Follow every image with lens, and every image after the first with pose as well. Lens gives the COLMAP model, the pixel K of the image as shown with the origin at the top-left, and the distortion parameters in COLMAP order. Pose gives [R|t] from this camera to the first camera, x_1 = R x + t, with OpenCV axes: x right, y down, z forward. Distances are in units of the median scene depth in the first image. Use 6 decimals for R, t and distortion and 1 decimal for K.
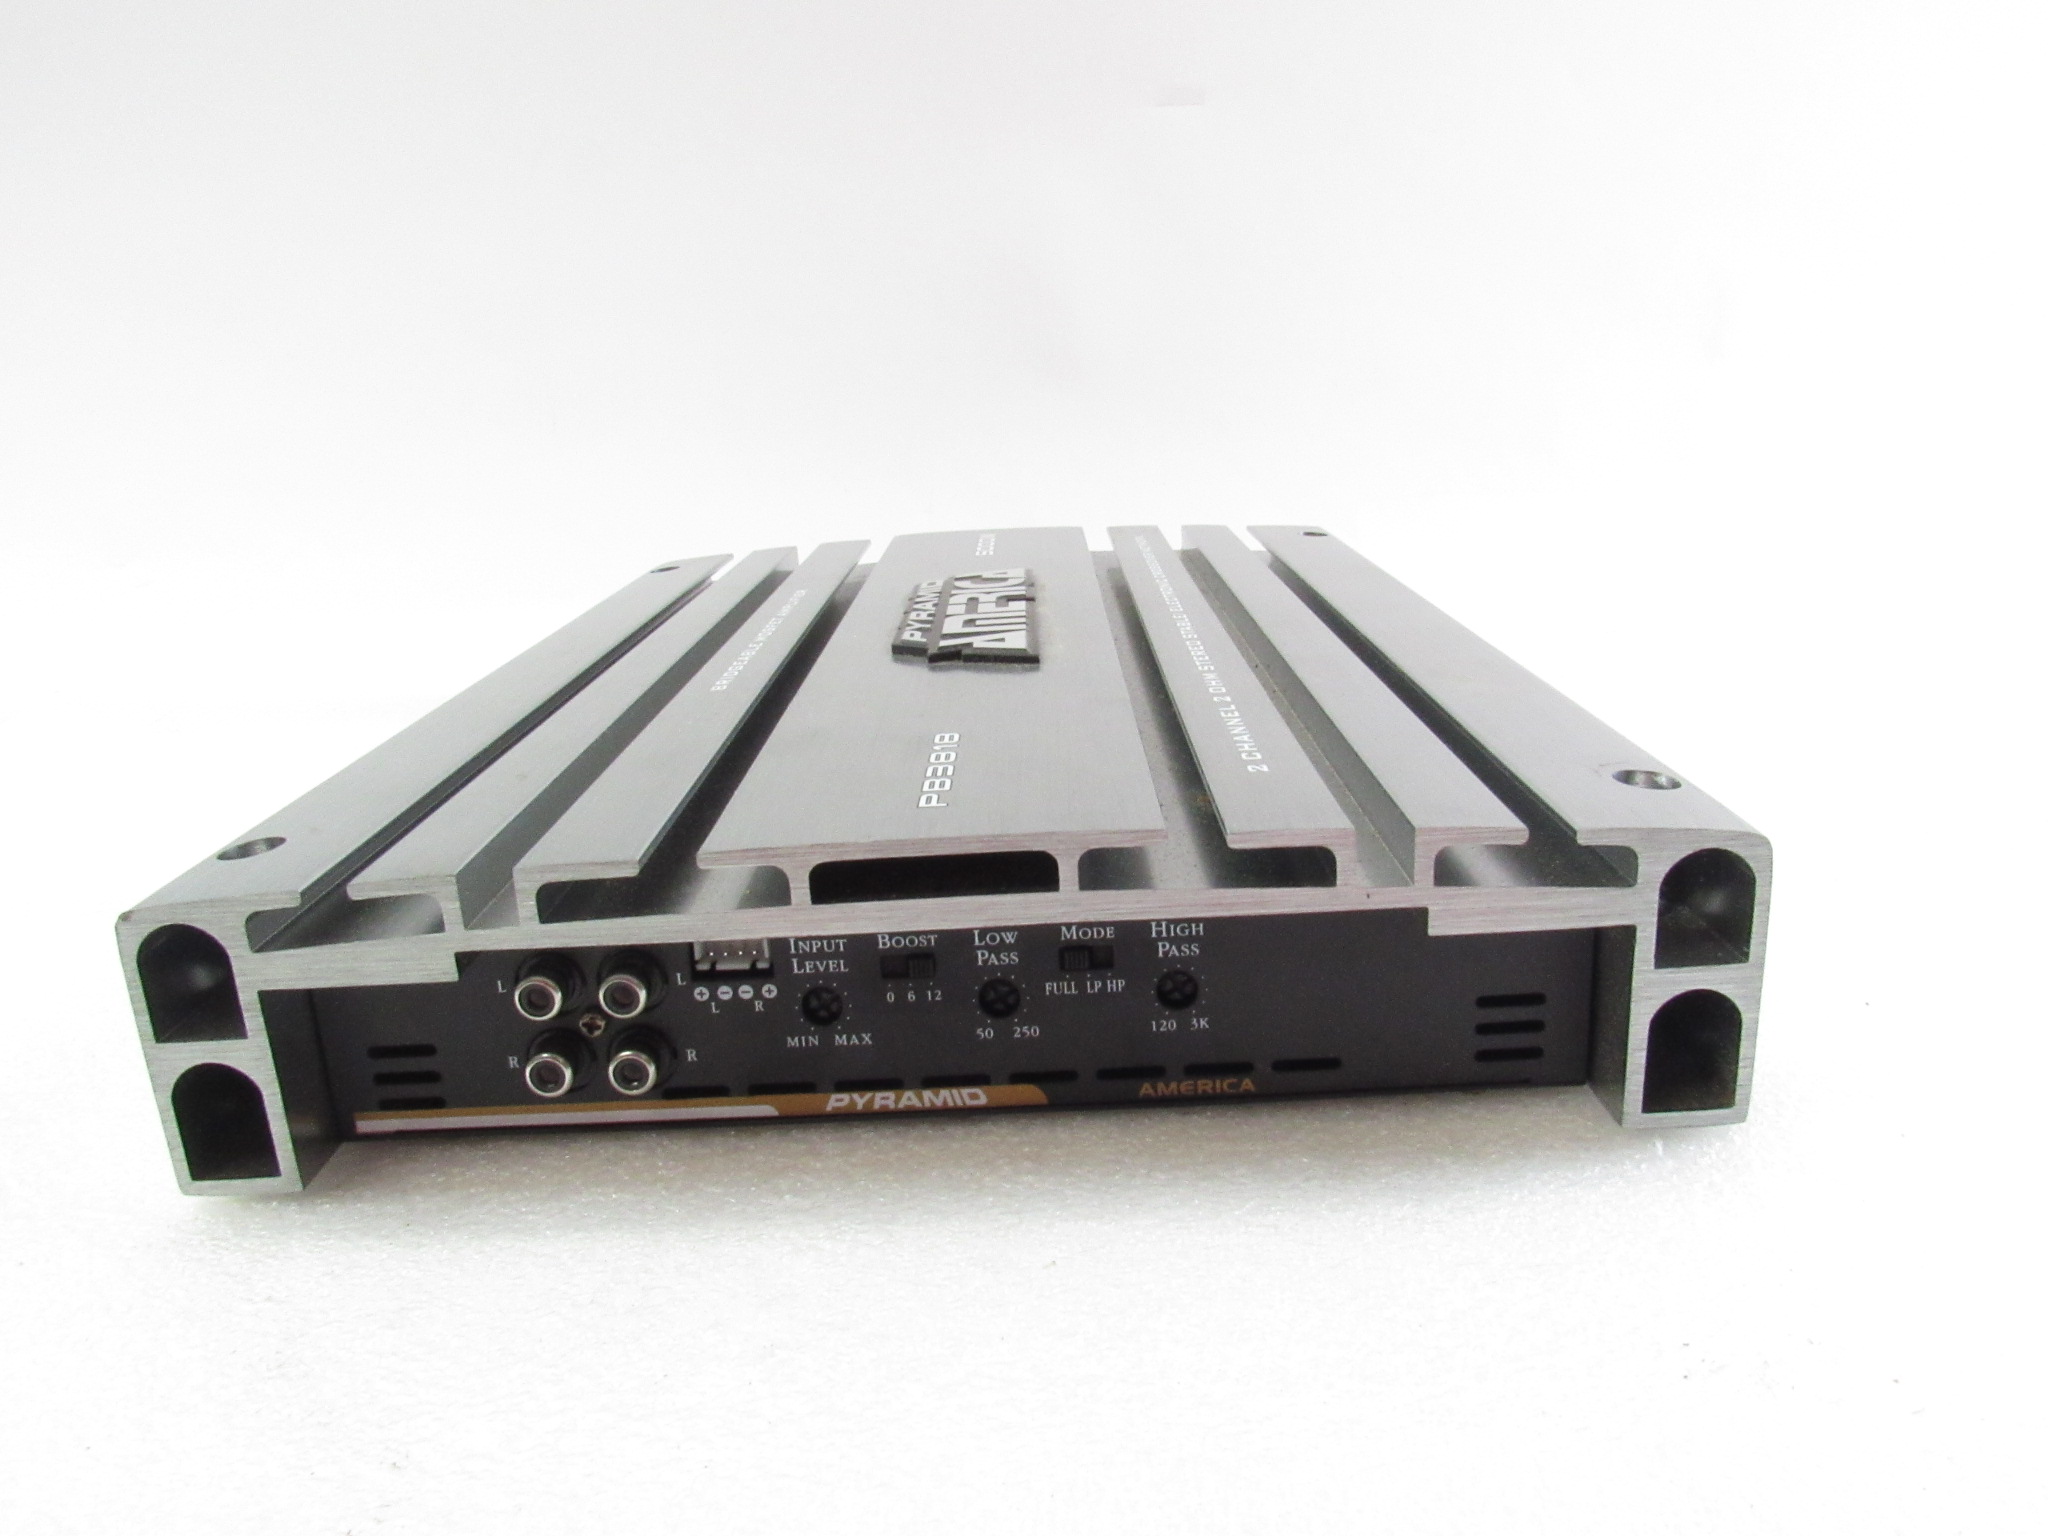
lens RADIAL K [[1463.3, 0, 1016.1], [0, 1463.3, 749.1], [0, 0, 1]] dist [-0.005457, -0.012027]
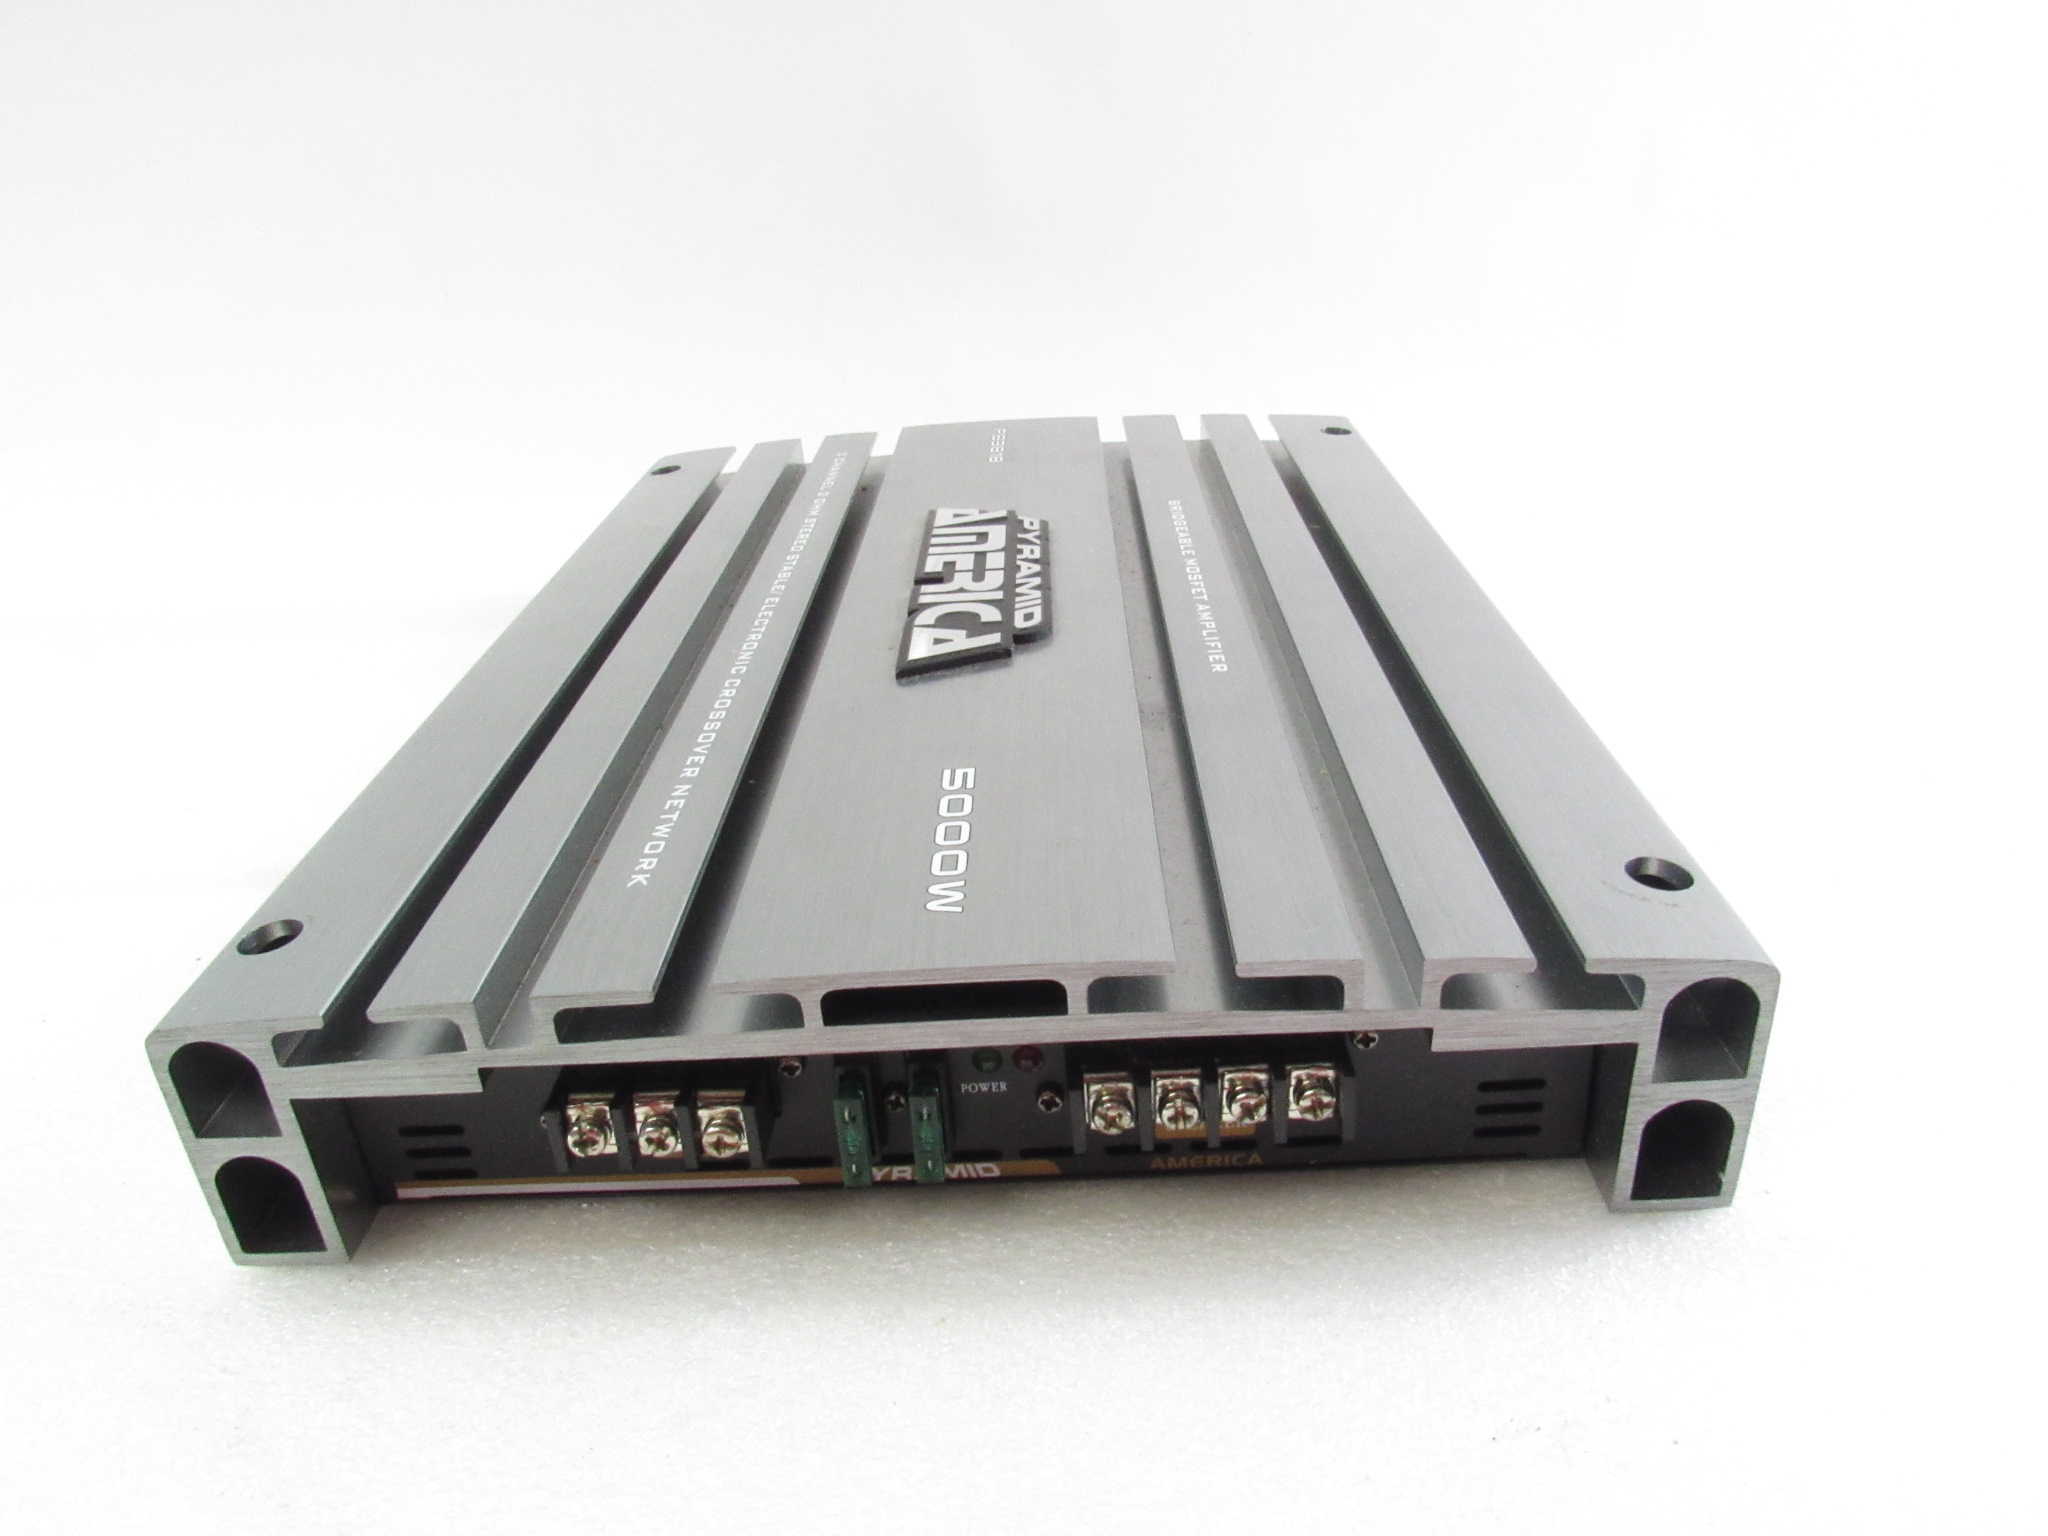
lens RADIAL K [[1463.3, 0, 1025.4], [0, 1463.3, 764.5], [0, 0, 1]] dist [-0.005457, -0.012027]
pose [[0.999966, -0.006471, -0.005159, 0.005446], [0.007309, 0.982959, 0.183679, -0.249039], [0.003883, -0.183710, 0.982973, 0.036622]]
